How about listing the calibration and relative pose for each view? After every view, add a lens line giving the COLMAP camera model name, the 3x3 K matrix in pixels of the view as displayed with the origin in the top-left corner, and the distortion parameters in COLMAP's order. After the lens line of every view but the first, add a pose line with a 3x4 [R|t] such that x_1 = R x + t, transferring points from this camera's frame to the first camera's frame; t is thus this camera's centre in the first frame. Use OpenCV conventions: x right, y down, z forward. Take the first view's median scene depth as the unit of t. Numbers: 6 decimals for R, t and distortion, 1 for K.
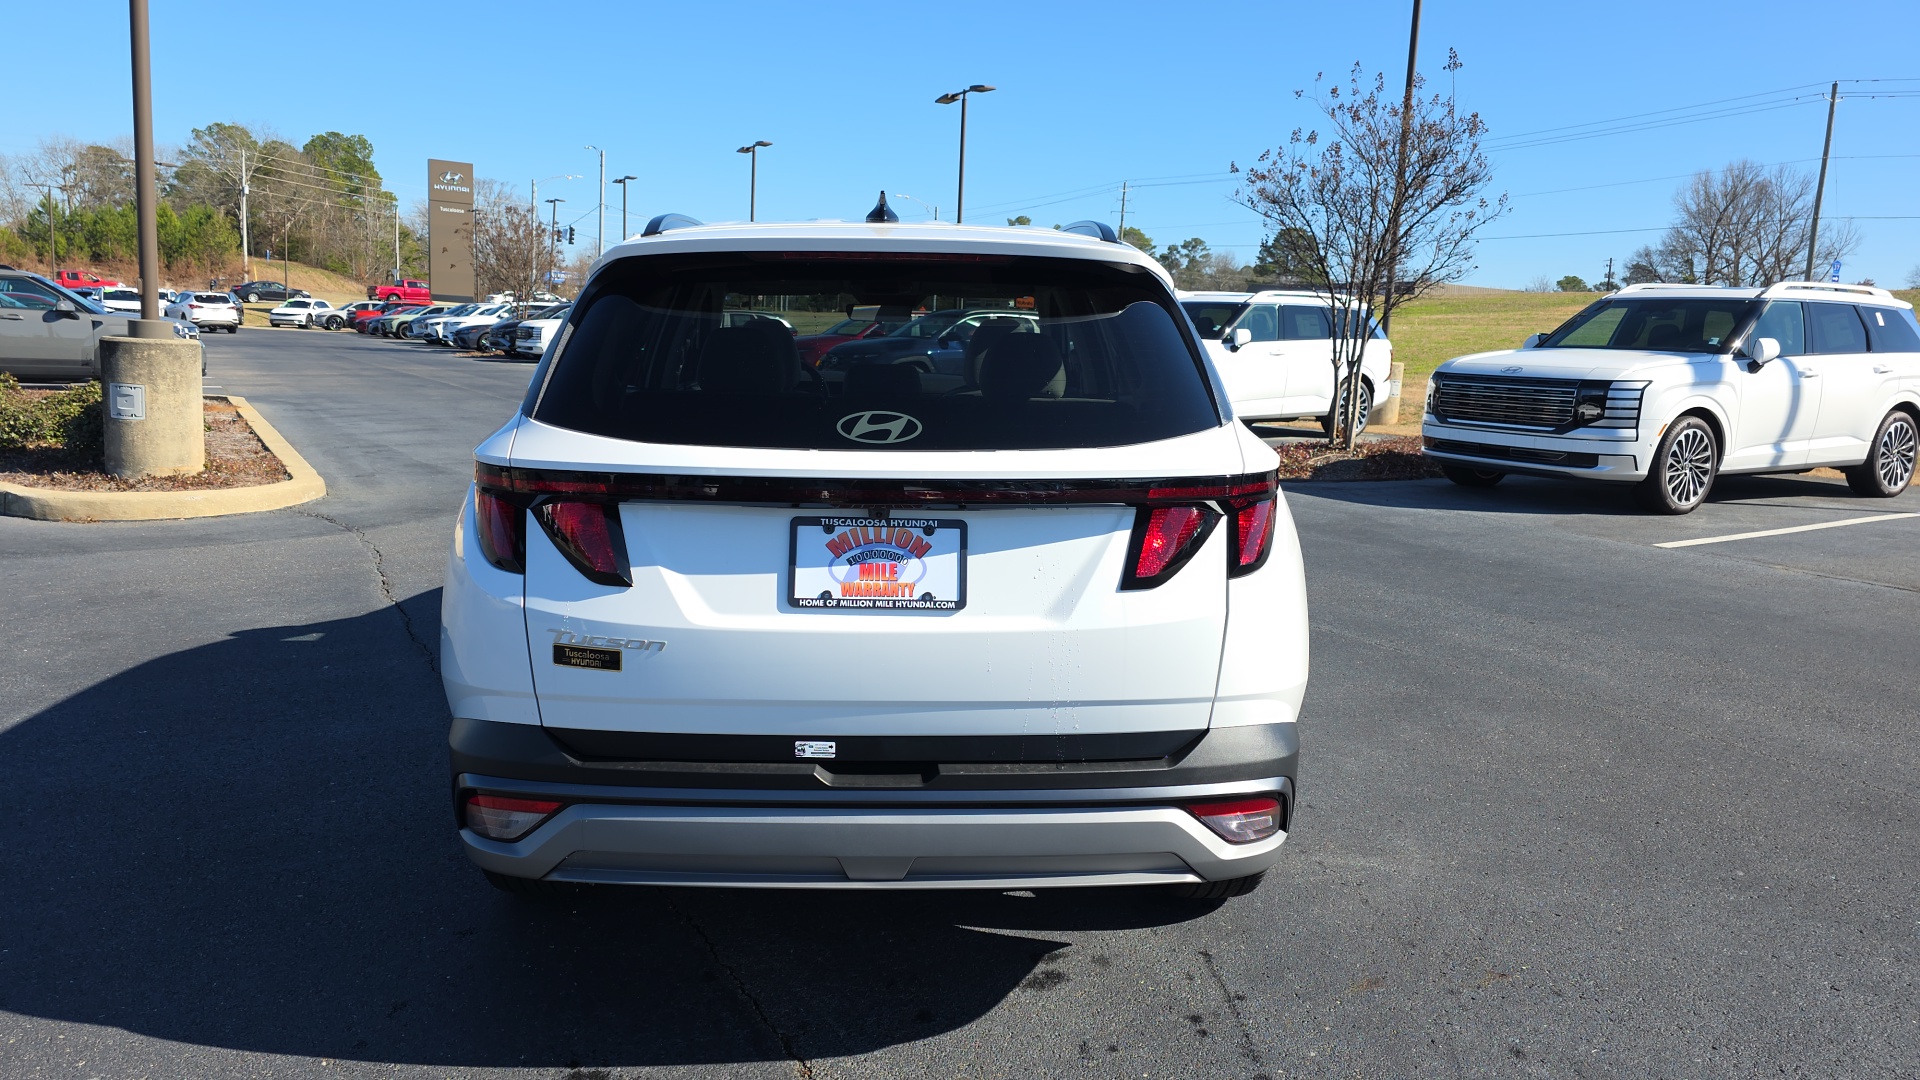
lens RADIAL K [[1284.6, 0, 922.3], [0, 1284.6, 544.0], [0, 0, 1]] dist [0.046382, -0.055418]
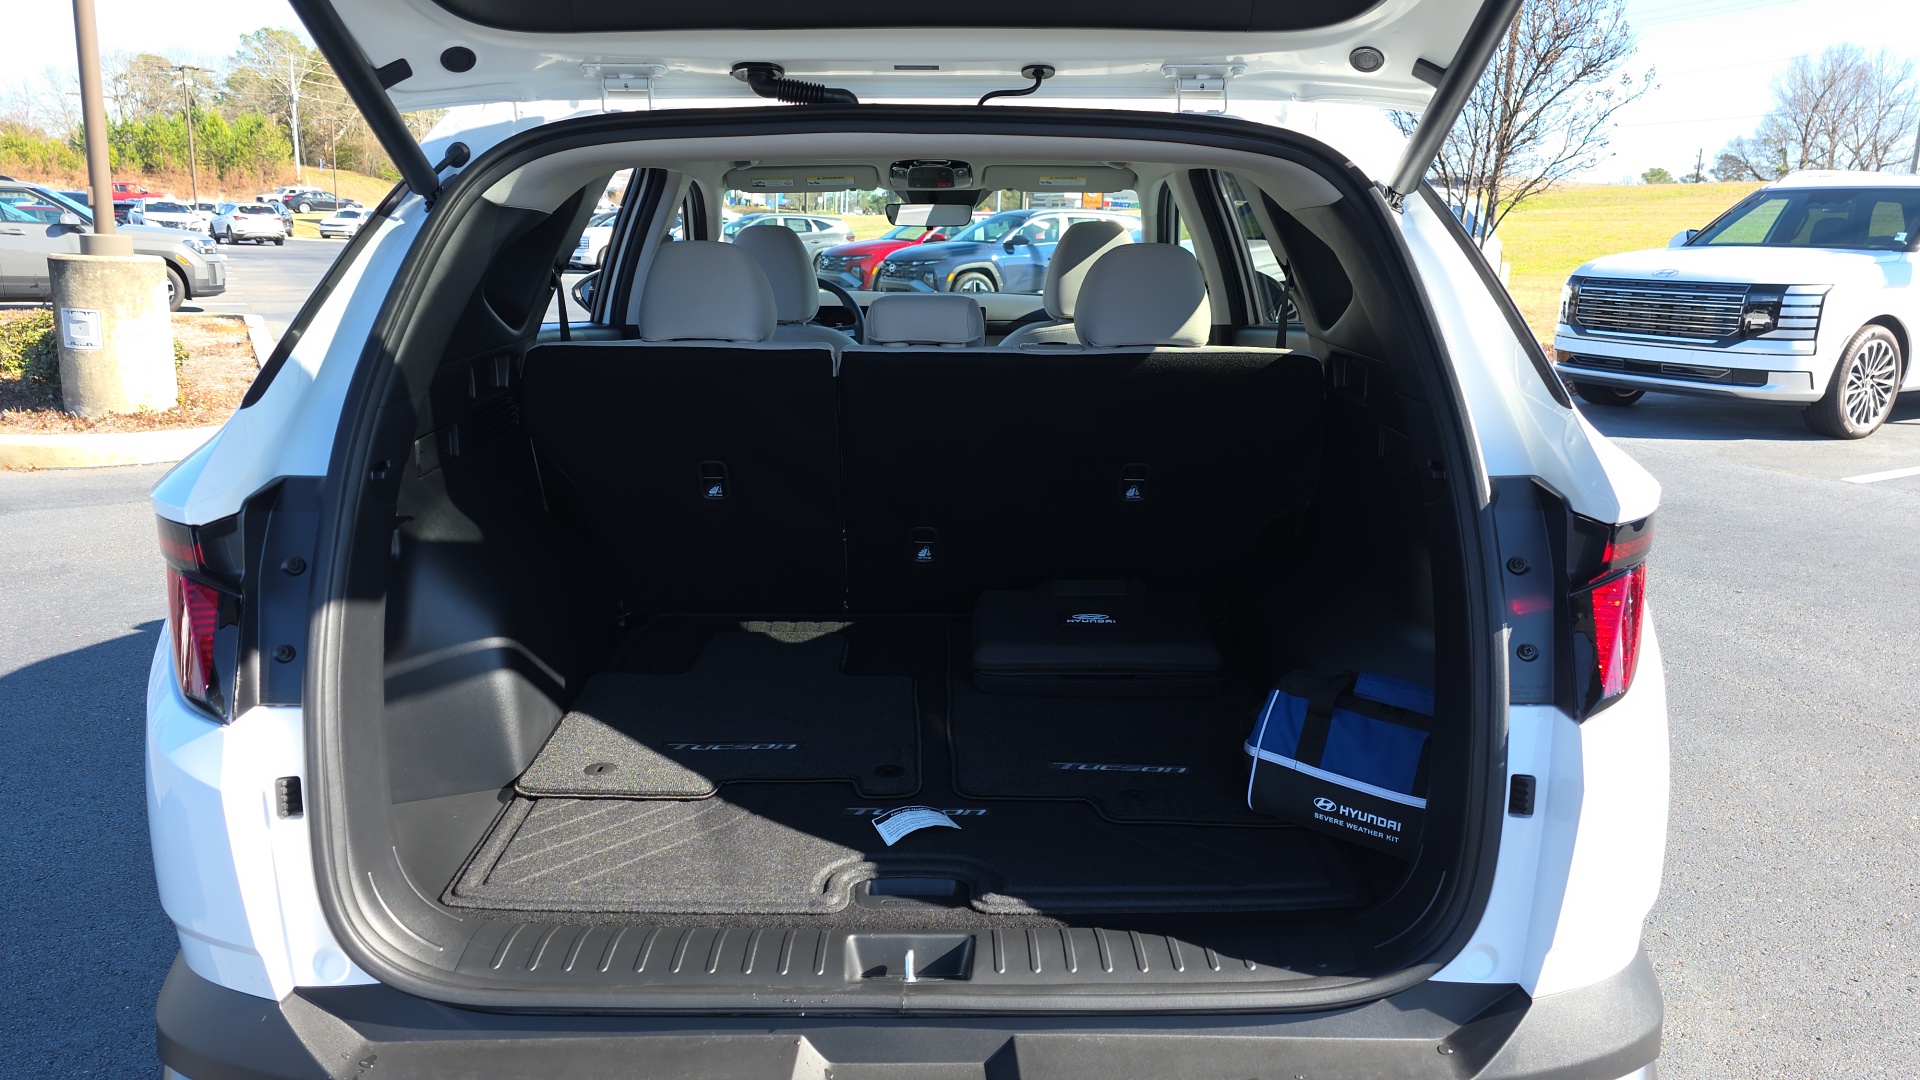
lens RADIAL K [[1282.8, 0, 960.0], [0, 1282.8, 540.0], [0, 0, 1]] dist [0.052134, -0.055040]
pose [[0.999733, -0.007036, -0.022007, 0.000353], [0.008530, 0.997614, 0.068512, -0.019838], [0.021472, -0.068681, 0.997408, 0.112069]]
